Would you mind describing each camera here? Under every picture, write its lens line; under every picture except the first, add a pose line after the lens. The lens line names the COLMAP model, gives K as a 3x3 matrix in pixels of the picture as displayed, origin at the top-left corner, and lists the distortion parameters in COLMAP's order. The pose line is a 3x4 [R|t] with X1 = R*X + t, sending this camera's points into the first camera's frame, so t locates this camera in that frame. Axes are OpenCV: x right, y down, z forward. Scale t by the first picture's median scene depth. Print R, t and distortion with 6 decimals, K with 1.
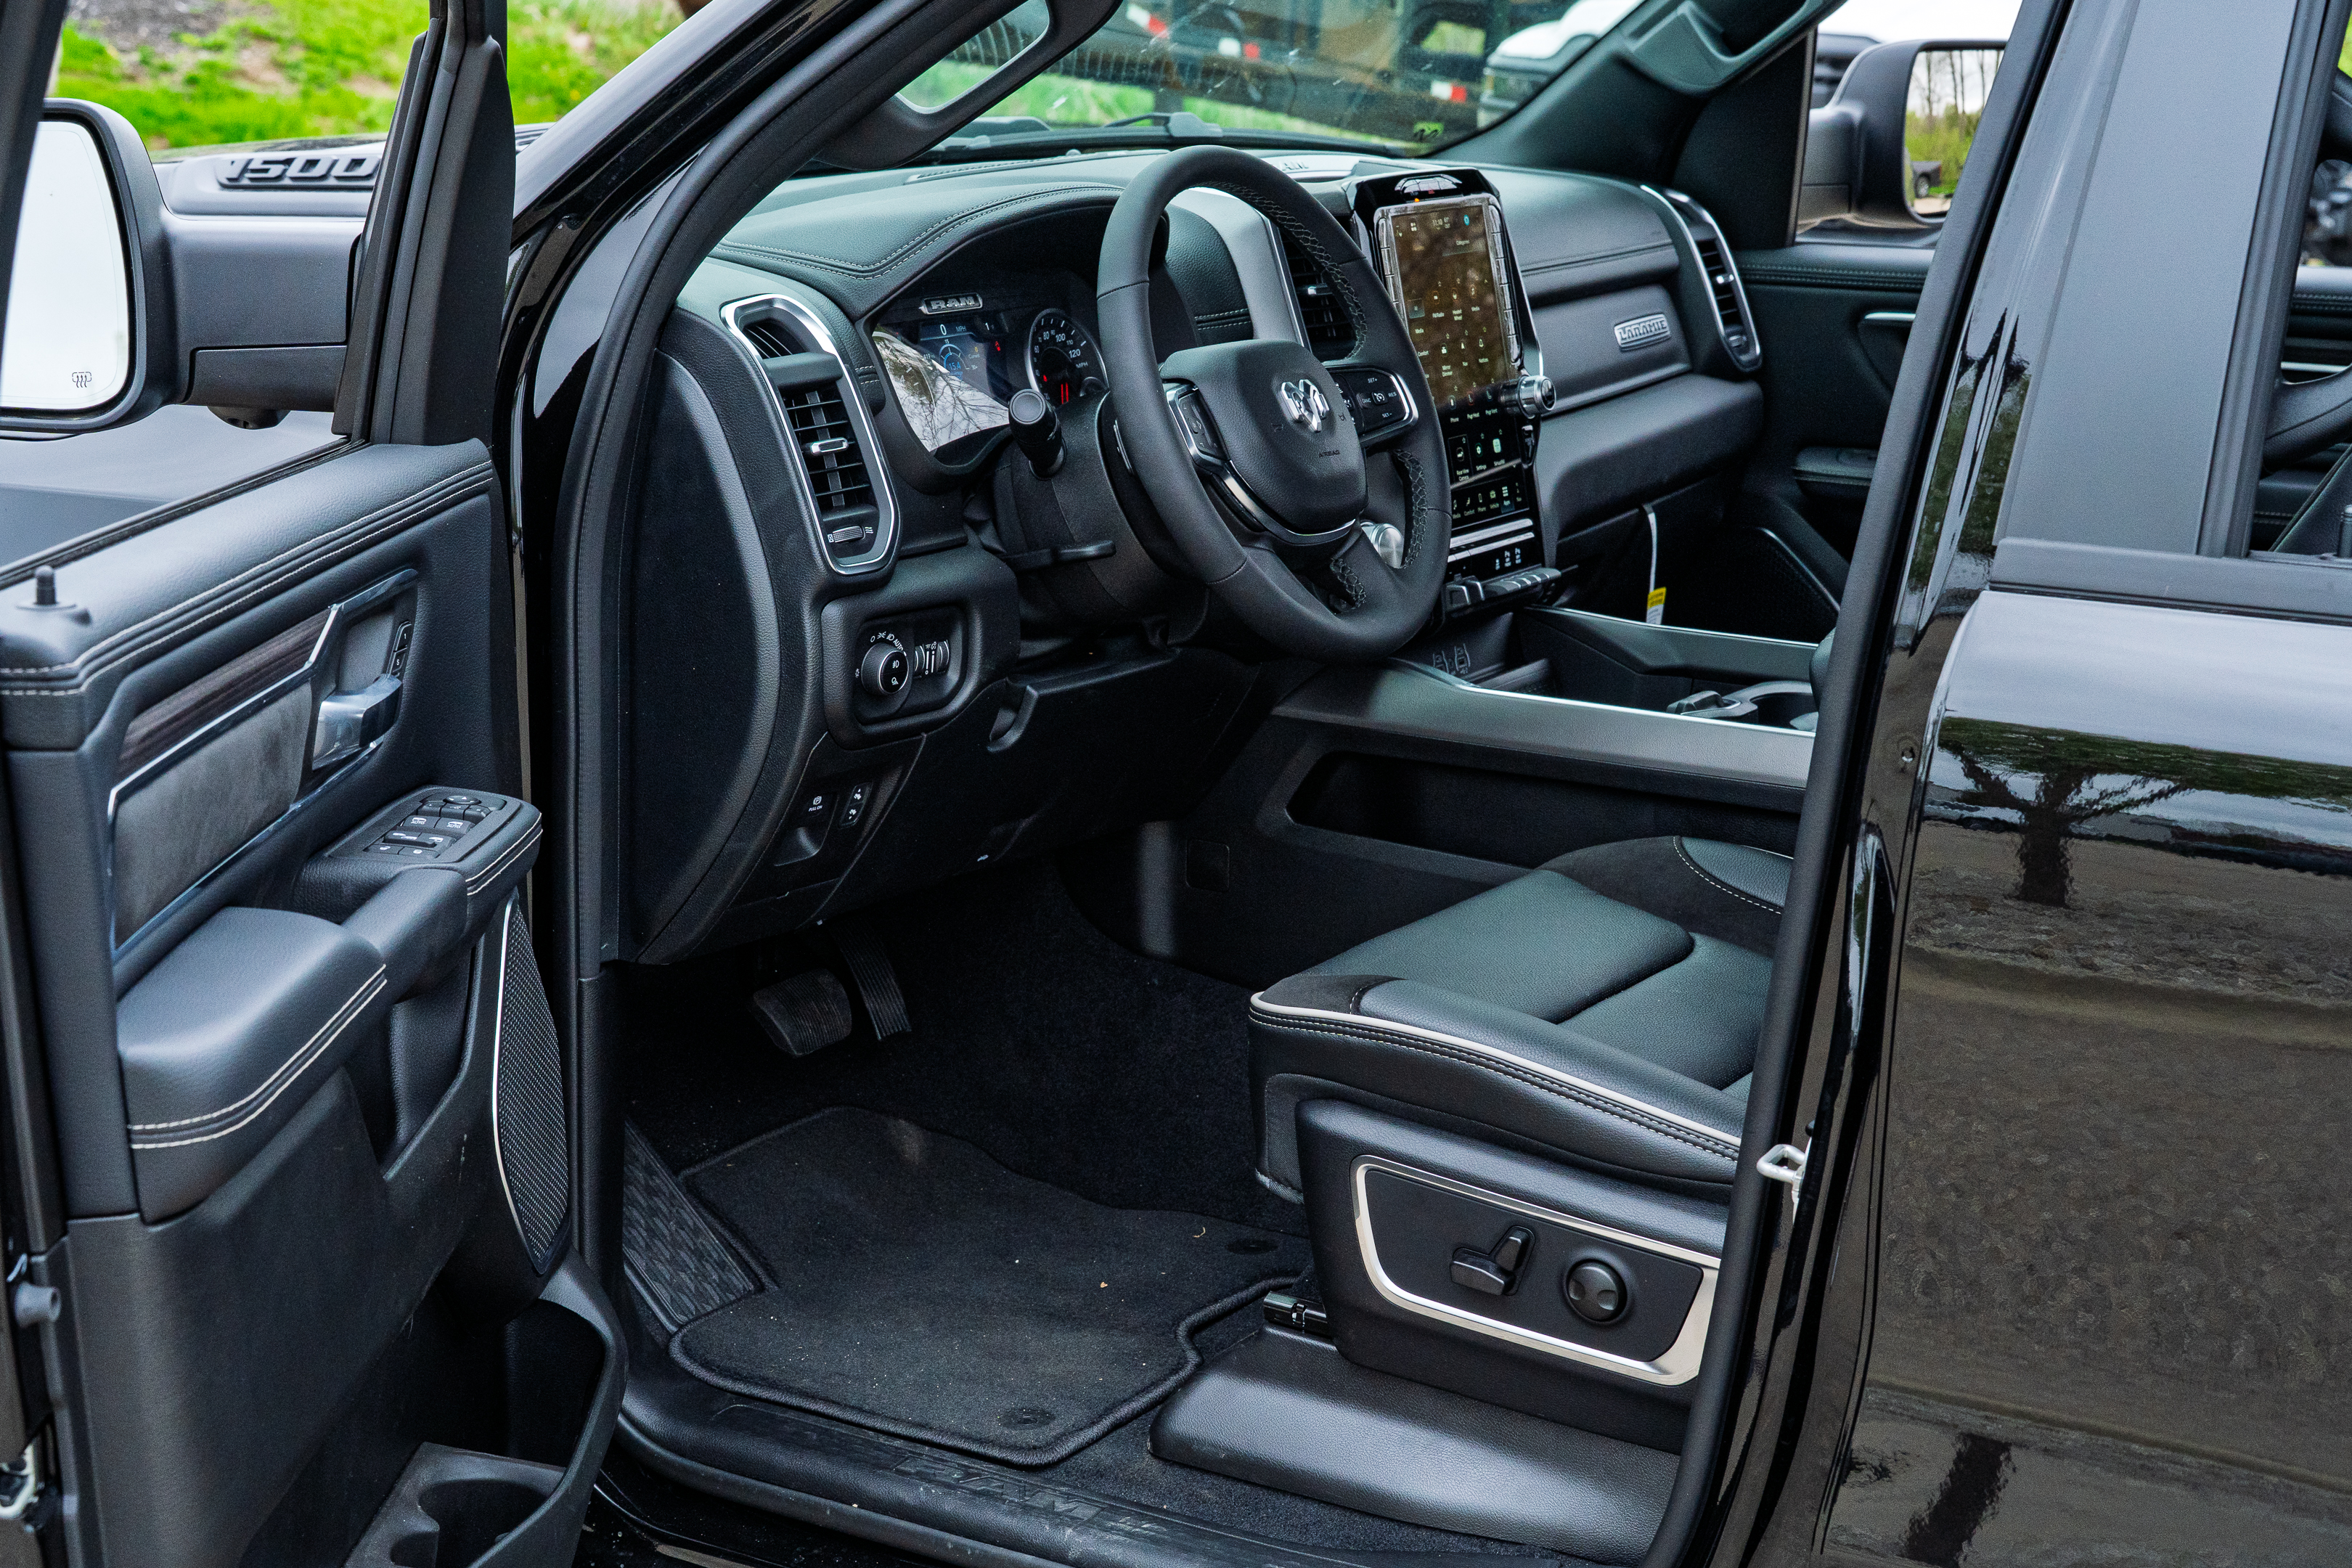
lens RADIAL K [[3945.4, 0, 1176.0], [0, 3945.4, 784.0], [0, 0, 1]] dist [0.011397, 0.099860]
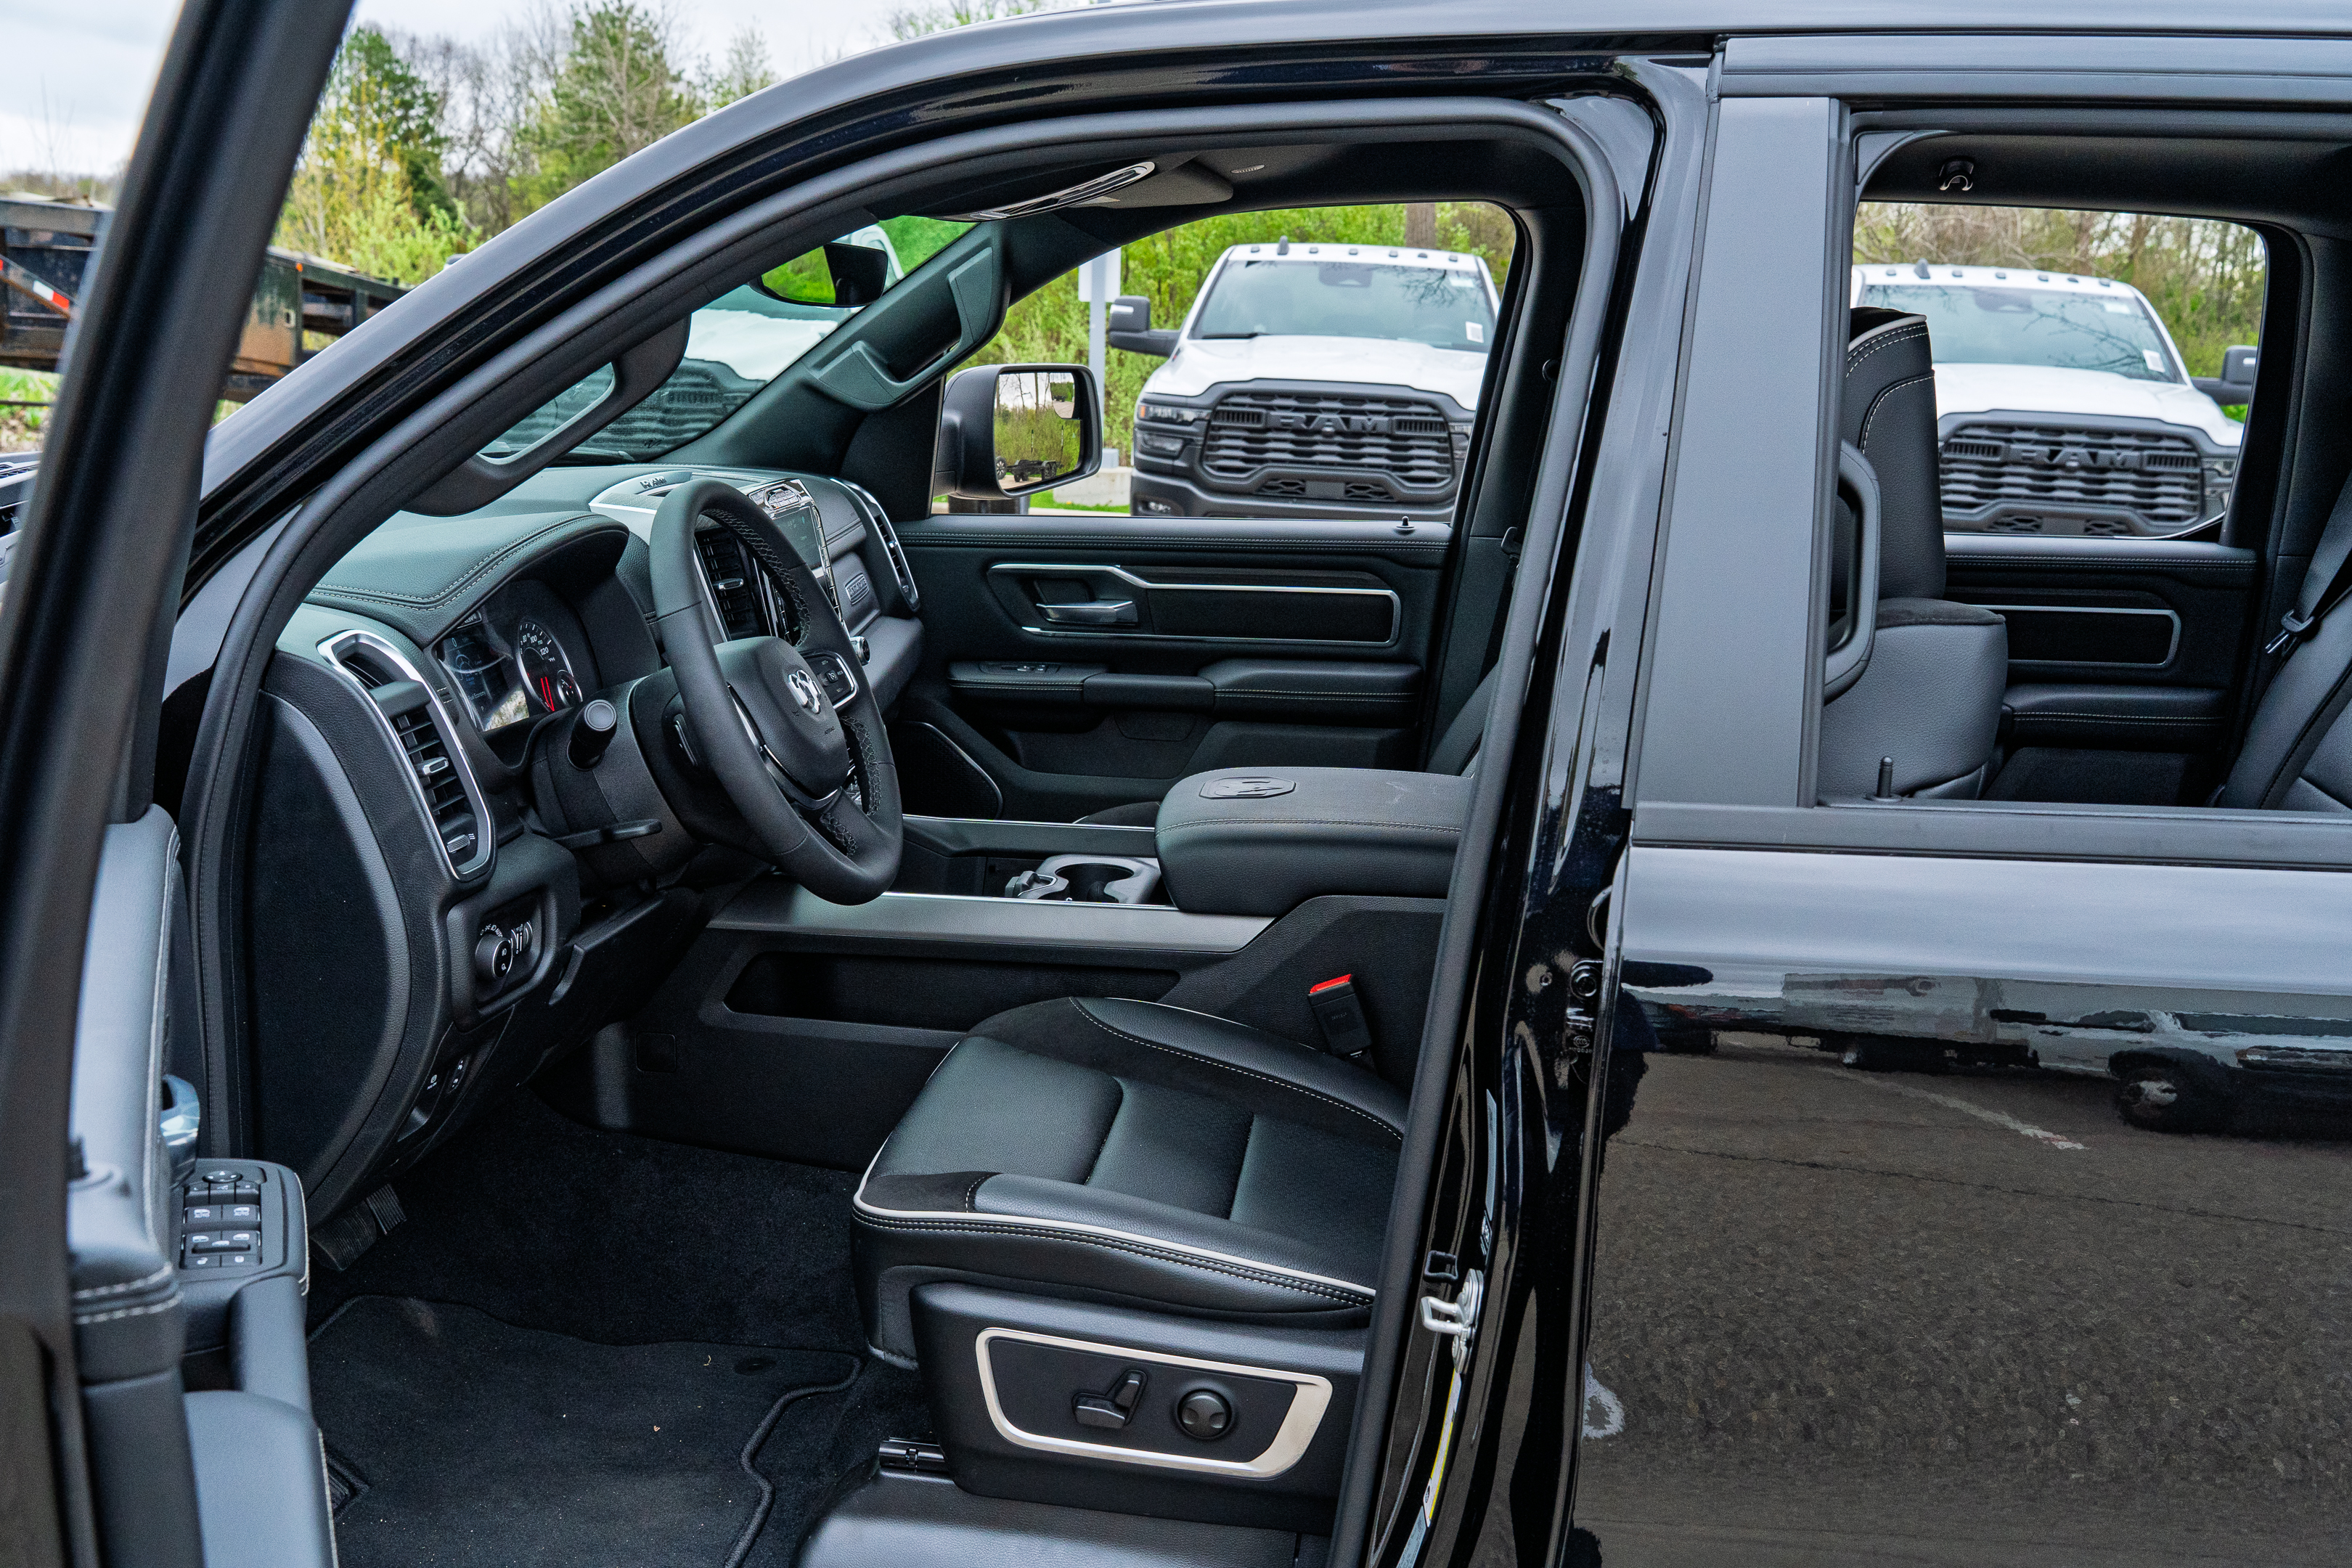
lens RADIAL K [[2418.9, 0, 1187.9], [0, 2418.9, 792.2], [0, 0, 1]] dist [-0.000848, 0.003789]
pose [[0.905680, -0.088025, 0.414724, -0.176850], [0.088175, 0.995927, 0.018826, -0.071688], [-0.414692, 0.019518, 0.909752, 0.291260]]
